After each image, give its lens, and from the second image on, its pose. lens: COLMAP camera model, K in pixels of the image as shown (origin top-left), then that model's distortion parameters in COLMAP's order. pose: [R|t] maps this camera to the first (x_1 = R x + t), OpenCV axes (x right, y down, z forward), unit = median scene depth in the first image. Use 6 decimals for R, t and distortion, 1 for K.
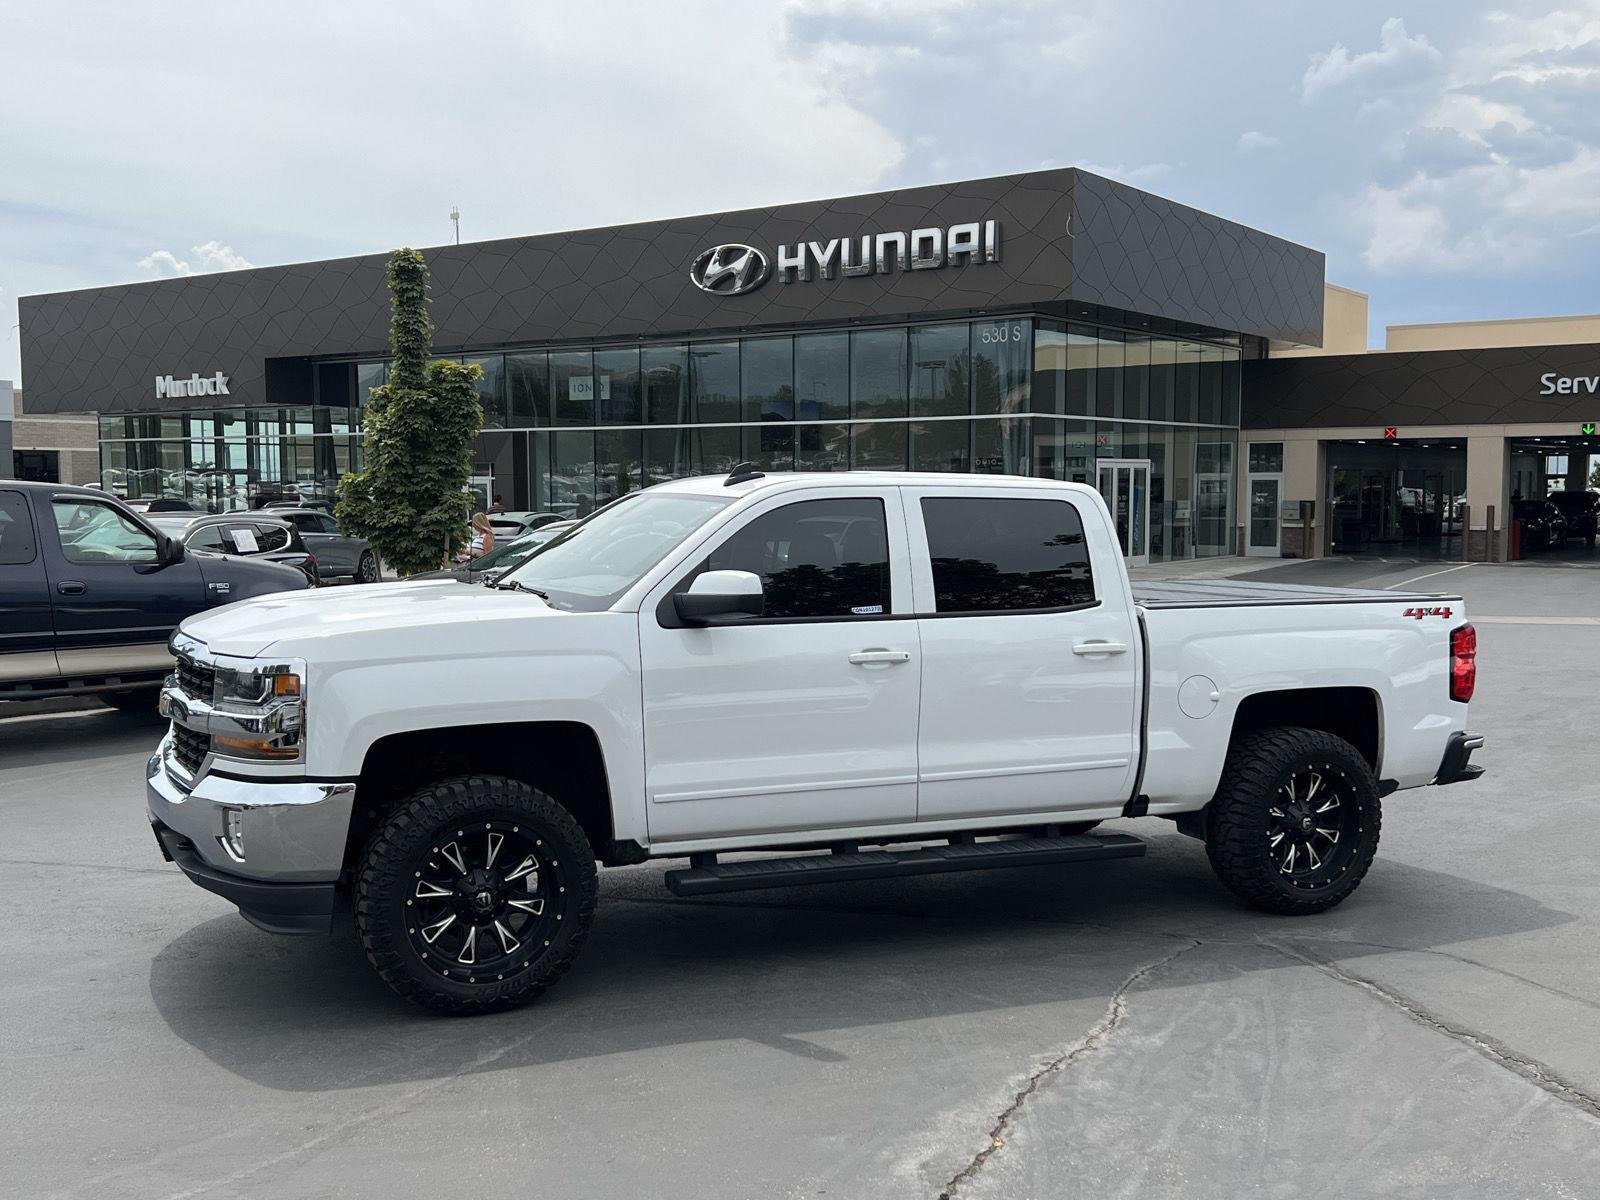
lens RADIAL K [[1627.1, 0, 800.0], [0, 1627.1, 600.0], [0, 0, 1]] dist [0.104277, -0.210085]
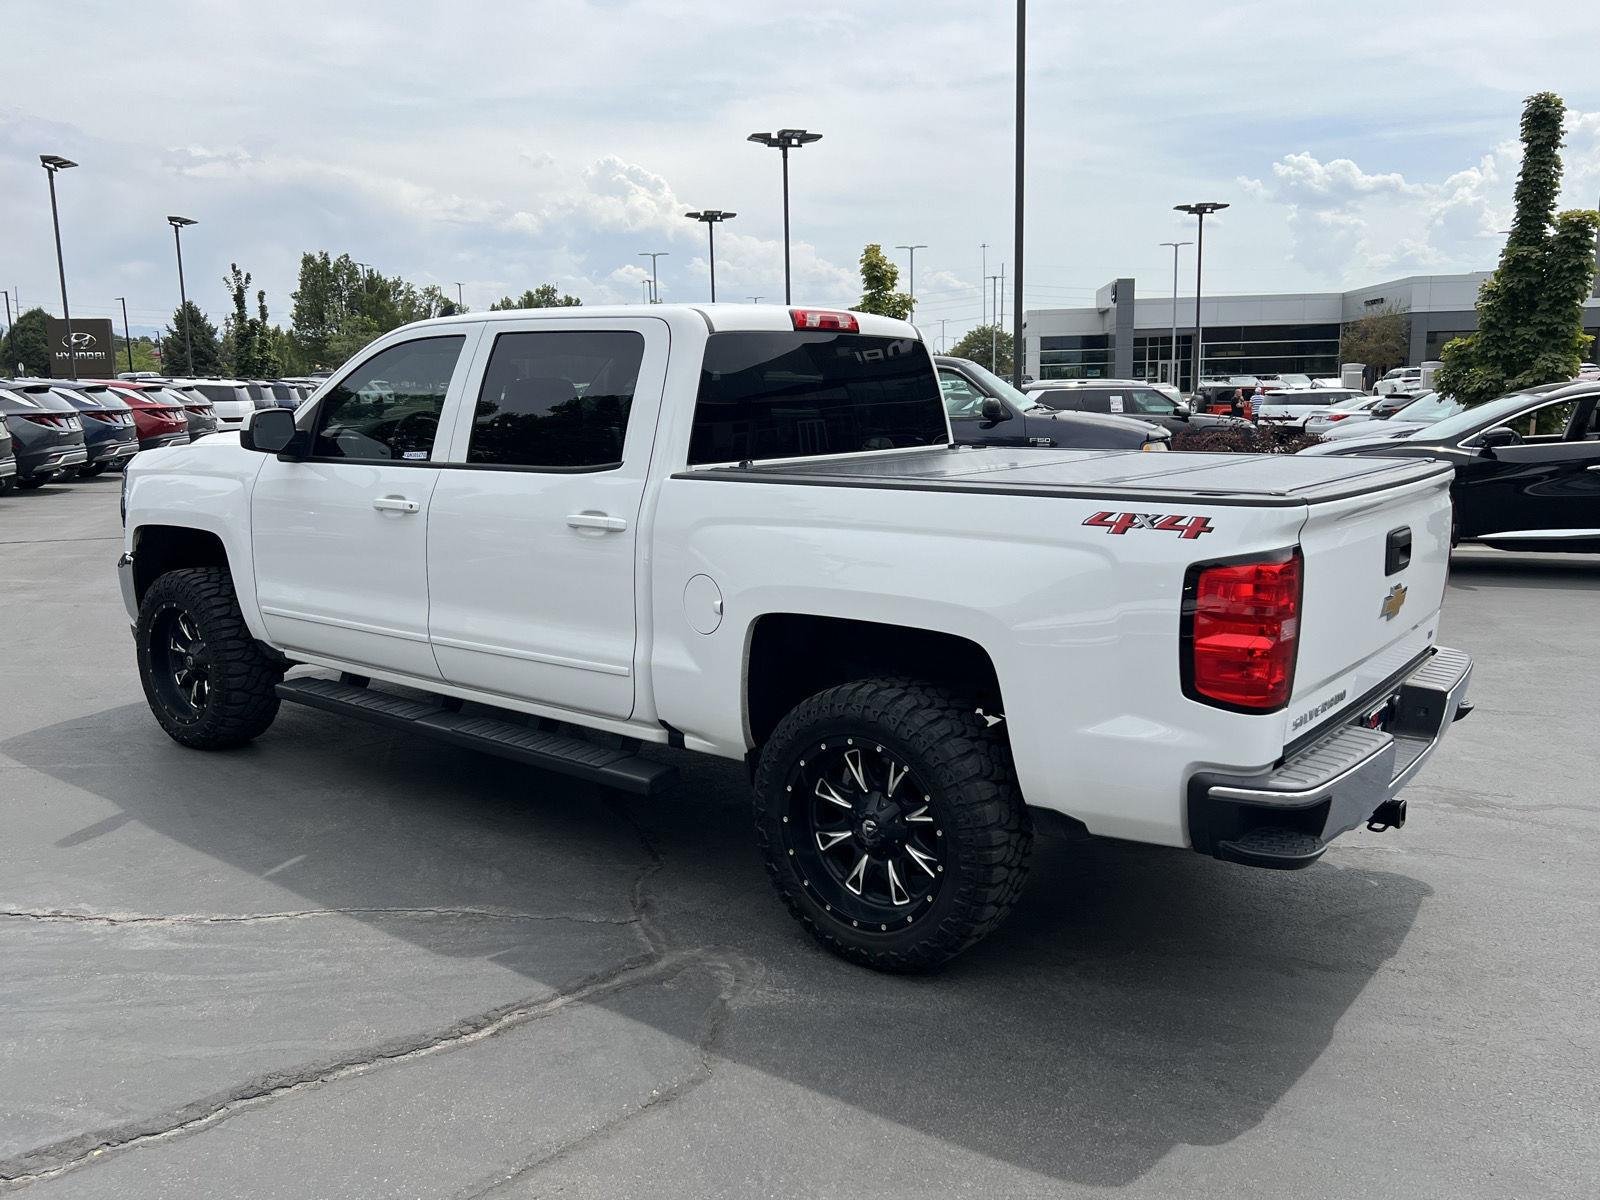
lens RADIAL K [[1306.3, 0, 800.0], [0, 1306.3, 600.0], [0, 0, 1]] dist [0.023797, -0.011643]
pose [[0.461074, 0.137764, -0.876602, 0.733481], [-0.045127, 0.990237, 0.131887, -0.018979], [0.886213, -0.021252, 0.462789, 0.744034]]
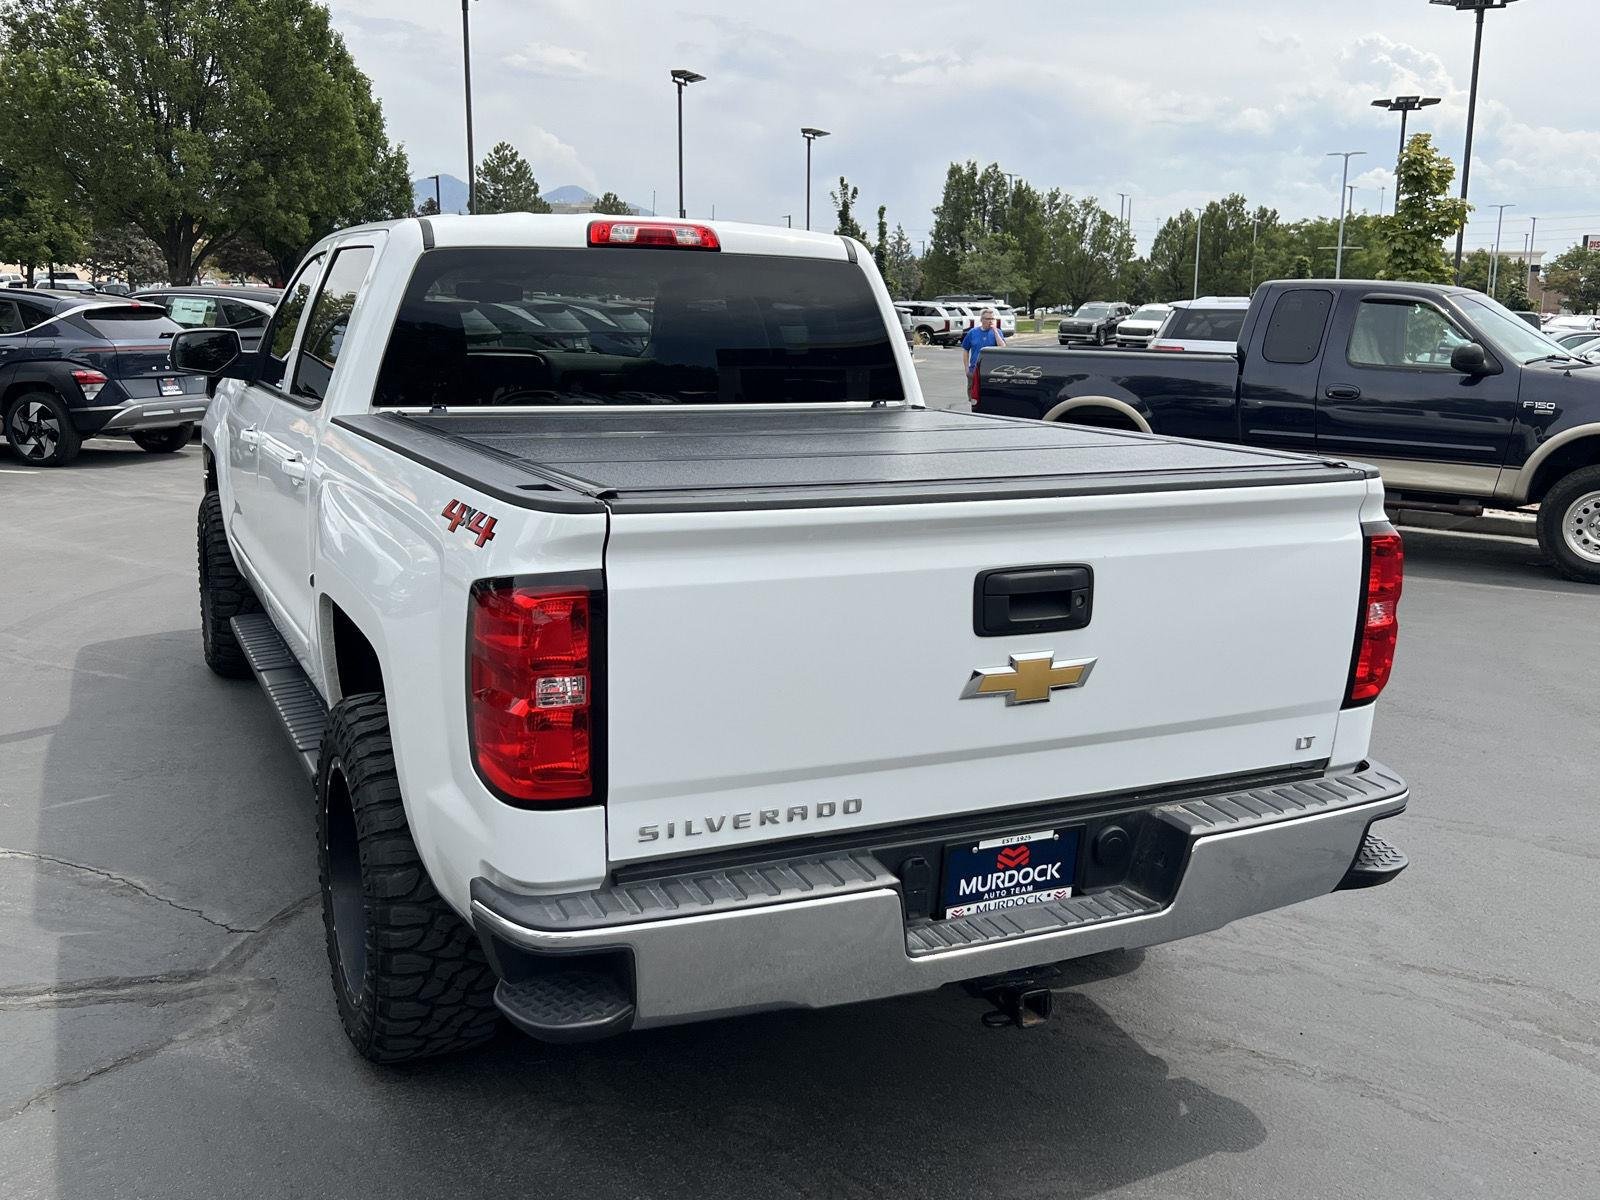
lens RADIAL K [[1505.3, 0, 800.0], [0, 1505.3, 600.0], [0, 0, 1]] dist [0.062044, -0.108237]
pose [[0.001659, 0.186061, -0.982537, 0.758182], [-0.077593, 0.979600, 0.185374, -0.045856], [0.996984, 0.075930, 0.016062, 1.122760]]
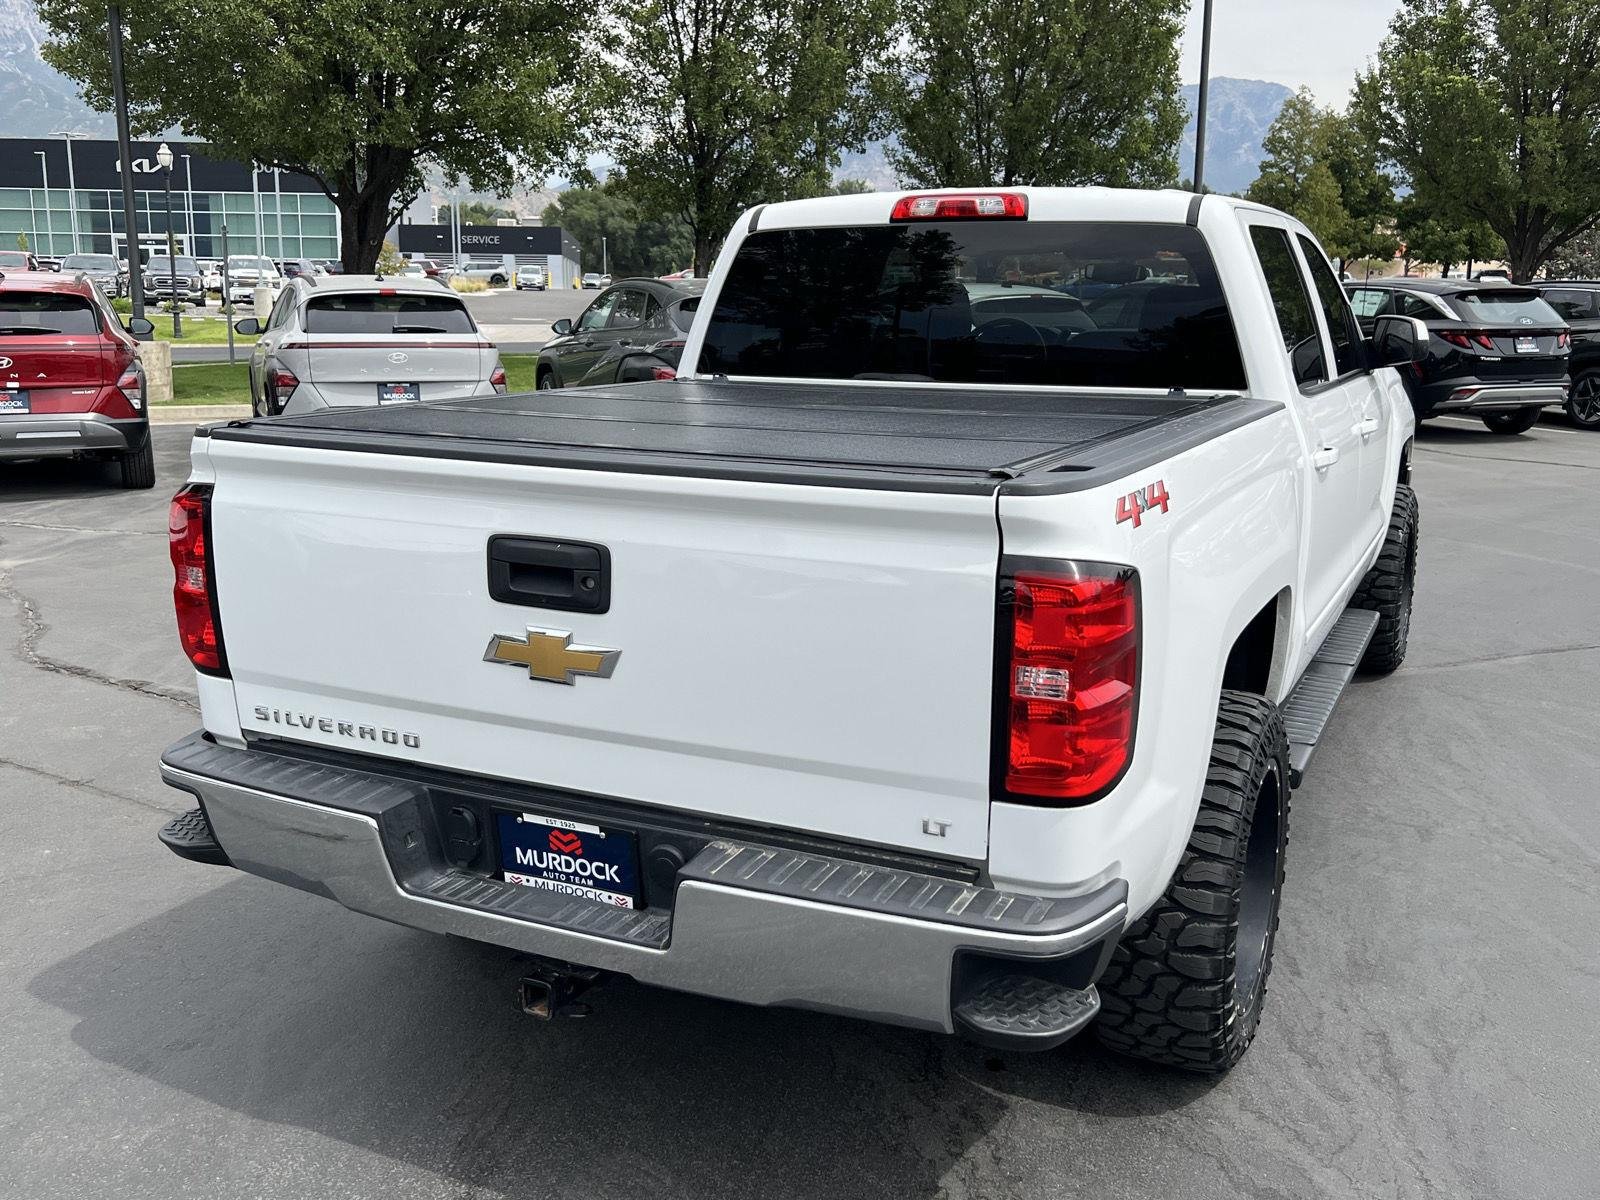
lens RADIAL K [[1505.3, 0, 800.0], [0, 1505.3, 600.0], [0, 0, 1]] dist [0.062044, -0.108237]
pose [[-0.778735, 0.116846, -0.616375, 0.564836], [-0.049954, 0.967833, 0.246583, -0.066052], [0.625361, 0.222813, -0.747849, 1.493350]]
